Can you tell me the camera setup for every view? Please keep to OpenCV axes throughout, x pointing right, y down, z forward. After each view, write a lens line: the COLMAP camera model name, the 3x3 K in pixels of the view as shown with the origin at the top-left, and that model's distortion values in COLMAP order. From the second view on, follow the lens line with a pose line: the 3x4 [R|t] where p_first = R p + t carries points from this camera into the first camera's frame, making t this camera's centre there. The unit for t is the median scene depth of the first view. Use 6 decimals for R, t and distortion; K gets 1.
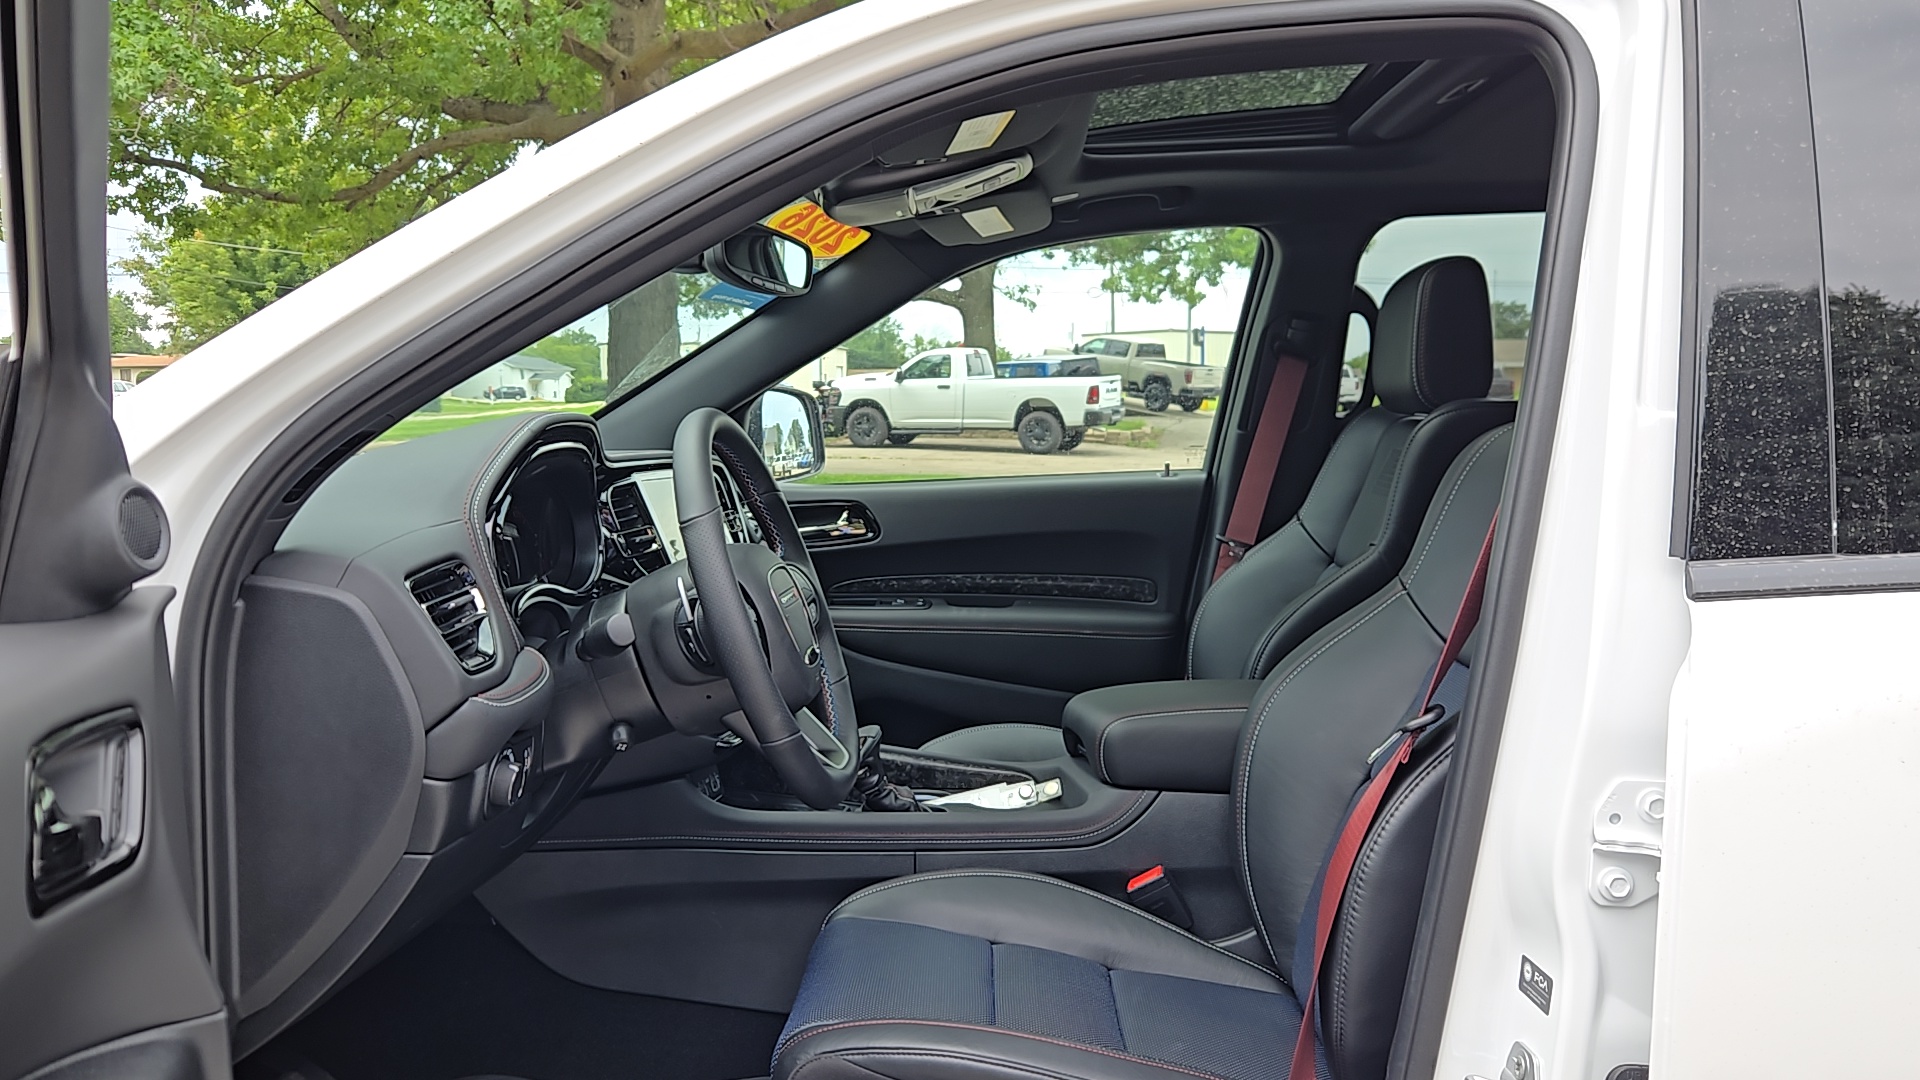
lens RADIAL K [[1607.8, 0, 948.9], [0, 1607.8, 528.9], [0, 0, 1]] dist [0.013887, -0.010867]
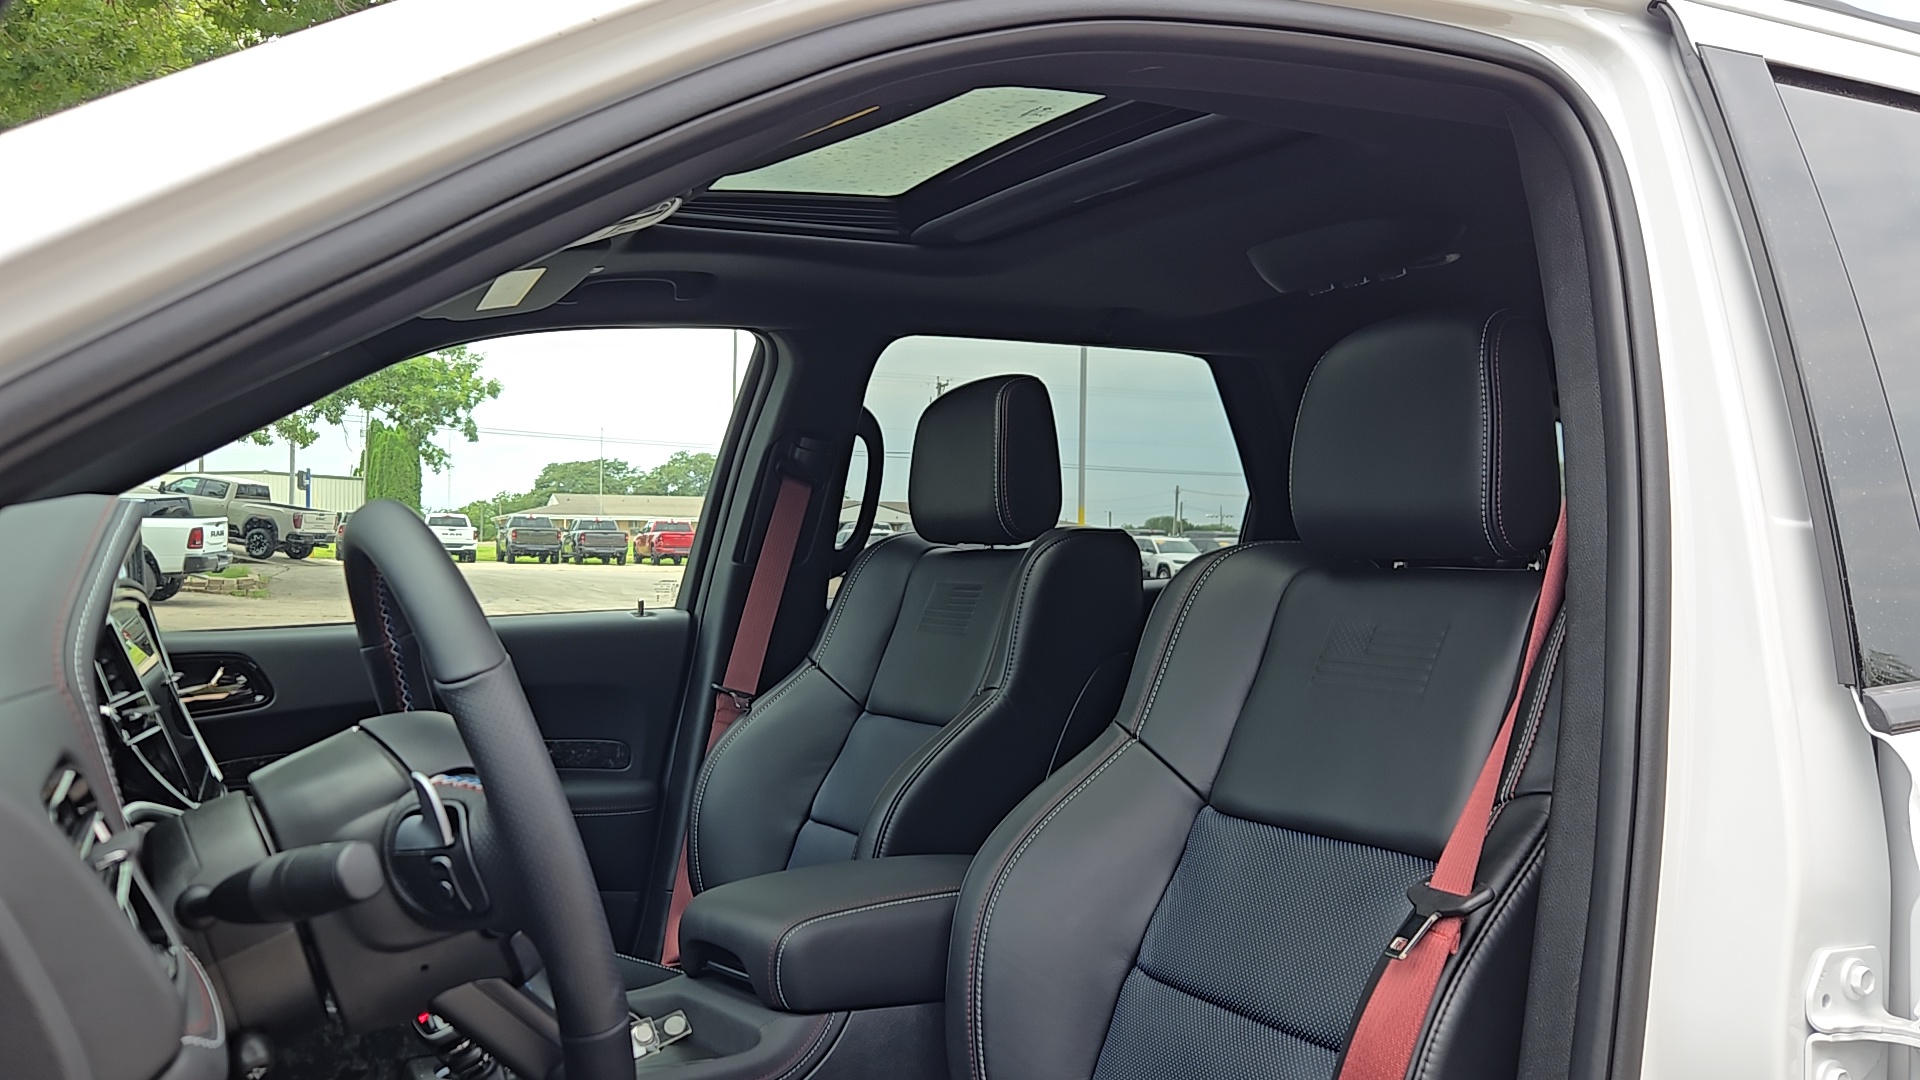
lens RADIAL K [[1607.8, 0, 952.6], [0, 1607.8, 536.5], [0, 0, 1]] dist [0.013887, -0.010867]
pose [[0.855850, 0.017479, 0.516929, -0.218618], [0.028272, 0.996354, -0.080499, -0.002711], [-0.516451, 0.083509, 0.852235, 0.267707]]
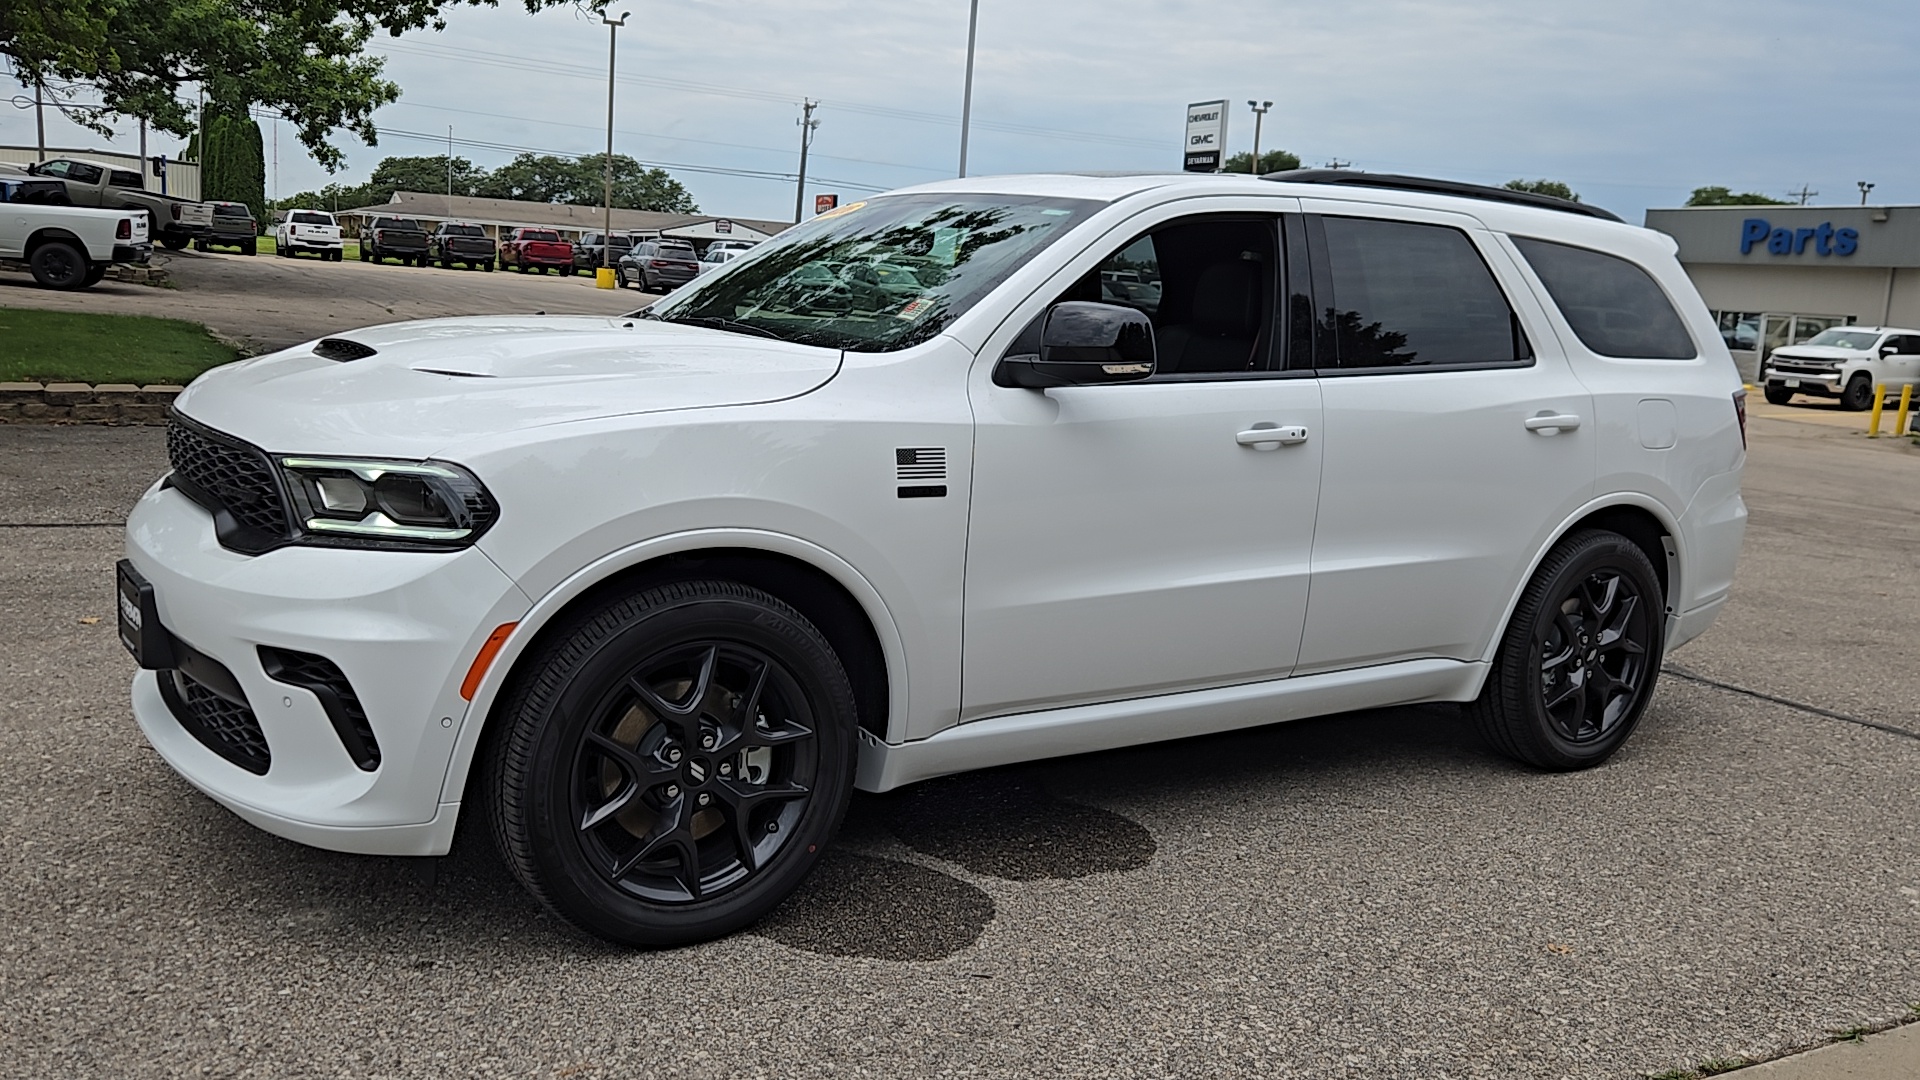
lens RADIAL K [[1607.8, 0, 956.7], [0, 1607.8, 546.8], [0, 0, 1]] dist [0.013887, -0.010867]
pose [[0.801201, -0.042621, 0.596875, -1.470874], [-0.017815, 0.995319, 0.094987, 0.056806], [-0.598129, -0.086737, 0.796692, -0.976223]]
